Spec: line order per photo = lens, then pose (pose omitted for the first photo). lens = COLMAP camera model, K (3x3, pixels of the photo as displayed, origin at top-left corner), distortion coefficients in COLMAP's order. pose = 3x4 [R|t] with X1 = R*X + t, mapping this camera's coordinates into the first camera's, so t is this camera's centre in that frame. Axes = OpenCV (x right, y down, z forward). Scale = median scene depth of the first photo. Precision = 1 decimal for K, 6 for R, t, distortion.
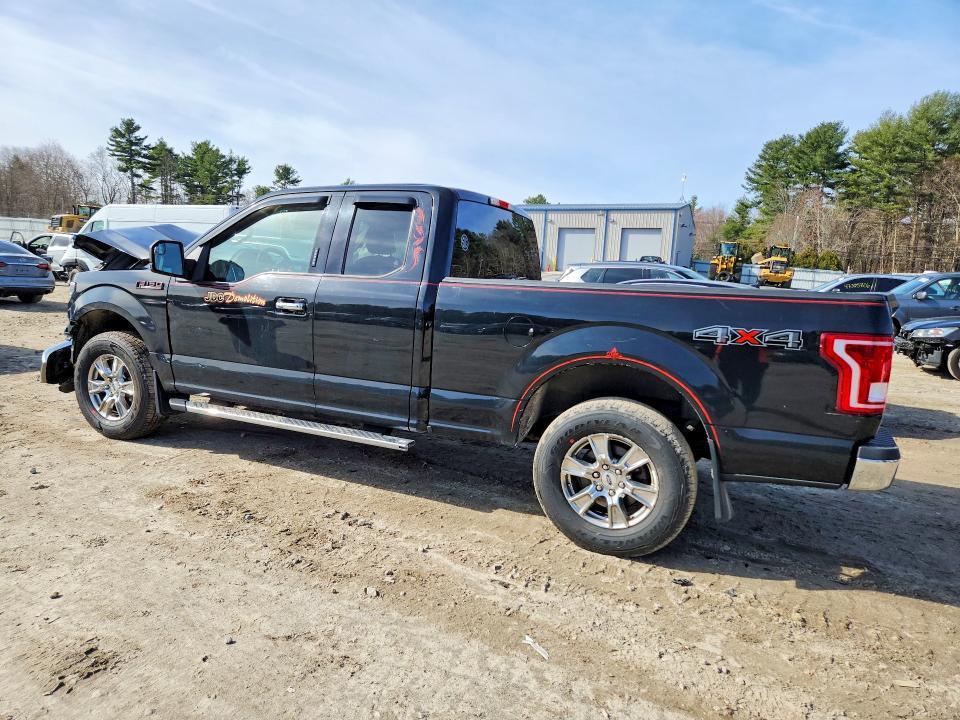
lens RADIAL K [[656.6, 0, 477.8], [0, 656.6, 372.0], [0, 0, 1]] dist [0.061448, -0.050651]
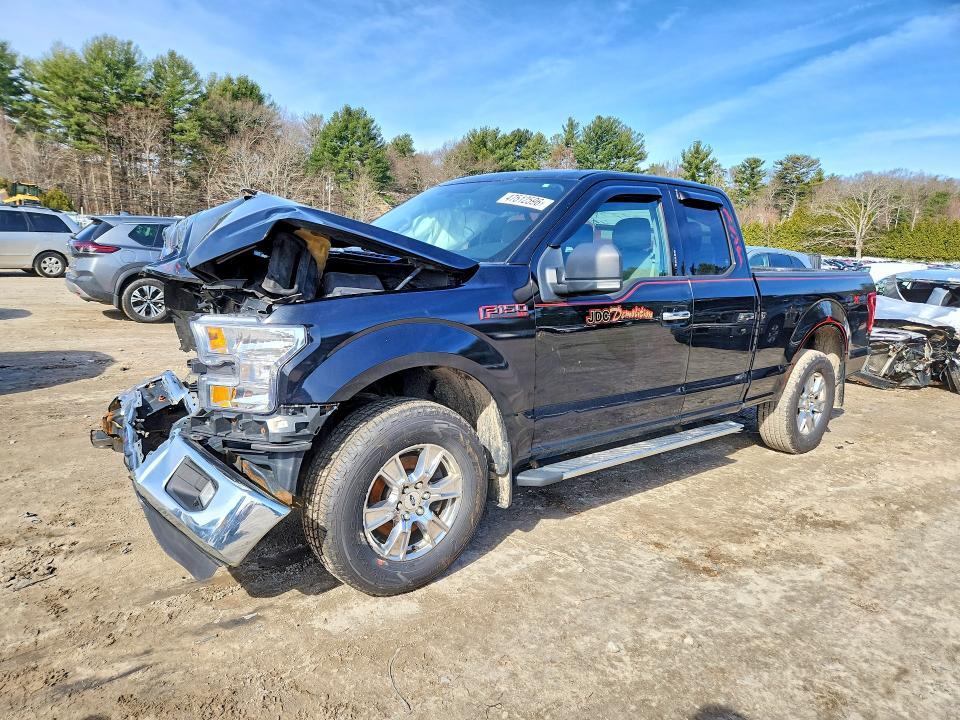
lens RADIAL K [[656.6, 0, 477.8], [0, 656.6, 372.0], [0, 0, 1]] dist [0.061448, -0.050651]
pose [[0.417222, -0.200635, 0.886381, -0.086932], [0.118672, 0.979003, 0.165740, -0.014744], [-0.901023, 0.036038, 0.432271, 0.061889]]
